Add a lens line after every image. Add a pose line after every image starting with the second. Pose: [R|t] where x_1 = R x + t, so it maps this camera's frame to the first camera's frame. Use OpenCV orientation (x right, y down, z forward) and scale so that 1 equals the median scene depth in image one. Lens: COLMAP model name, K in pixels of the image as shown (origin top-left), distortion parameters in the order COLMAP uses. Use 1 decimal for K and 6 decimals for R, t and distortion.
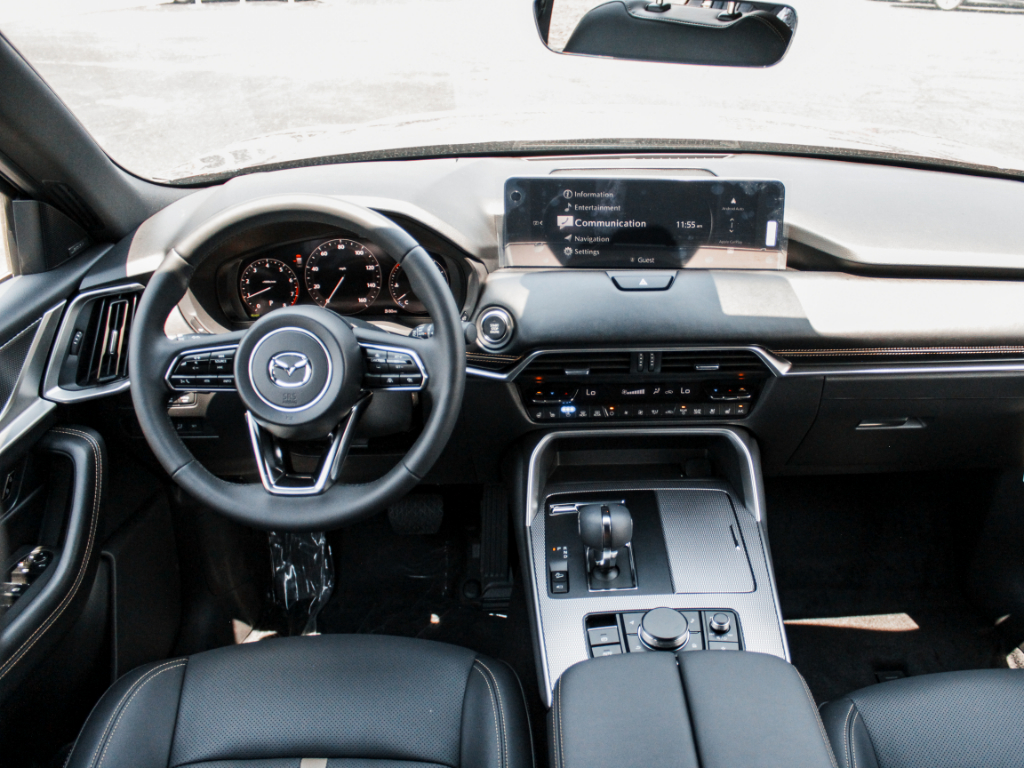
lens RADIAL K [[1096.6, 0, 558.9], [0, 1096.6, 384.4], [0, 0, 1]] dist [-0.059996, 0.010957]
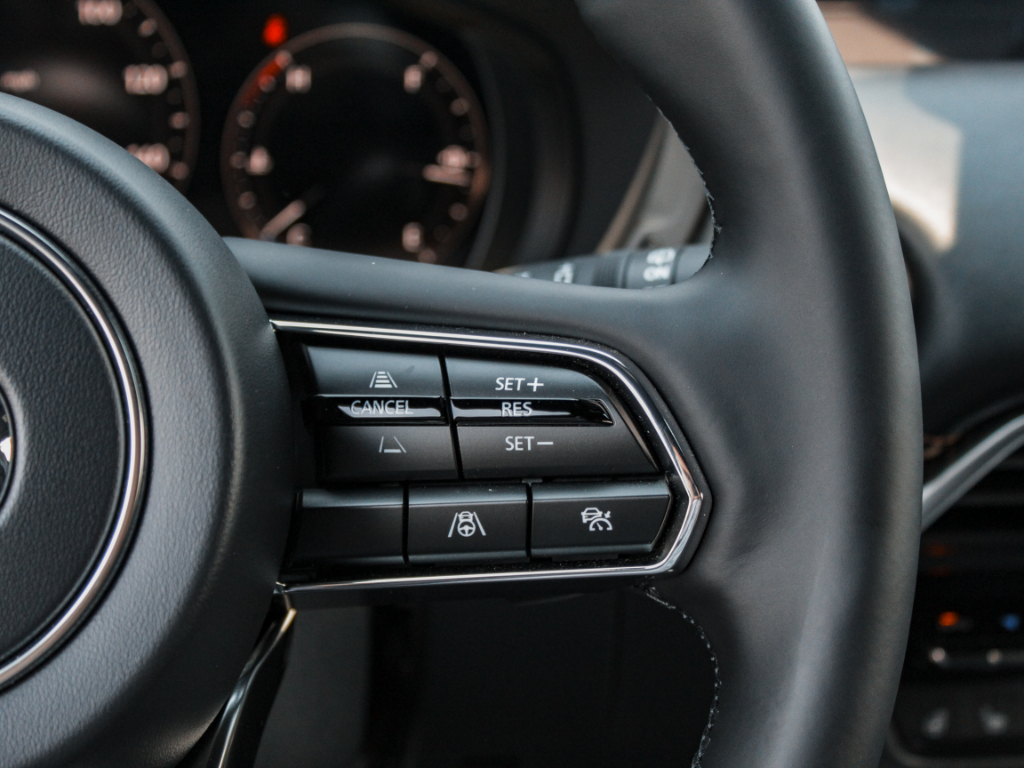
lens RADIAL K [[2216.3, 0, 512.0], [0, 2216.3, 384.0], [0, 0, 1]] dist [0.042051, 0.106478]
pose [[0.990523, 0.001648, 0.137339, -0.191451], [0.015694, 0.992021, -0.125093, 0.017006], [-0.136450, 0.126062, 0.982593, 0.654503]]
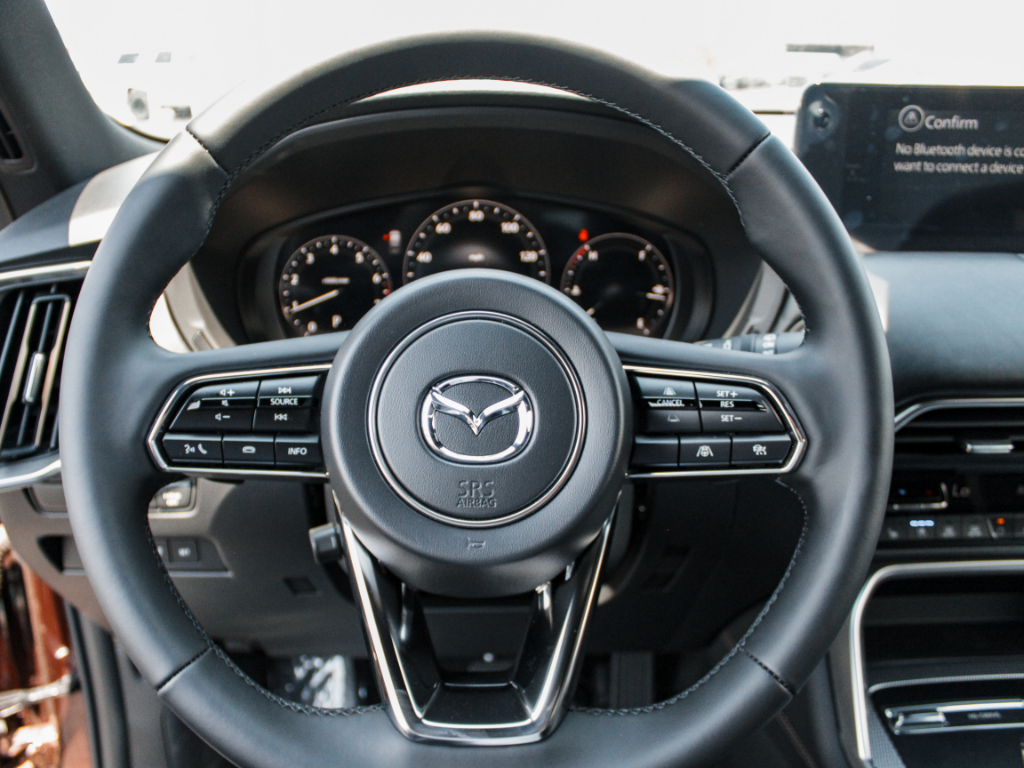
lens RADIAL K [[1016.2, 0, 498.2], [0, 1016.2, 383.0], [0, 0, 1]] dist [-0.110167, 0.012520]
pose [[0.999611, 0.011346, 0.025461, -0.238061], [-0.008322, 0.993232, -0.115848, 0.014983], [-0.026603, 0.115591, 0.992941, 0.616232]]
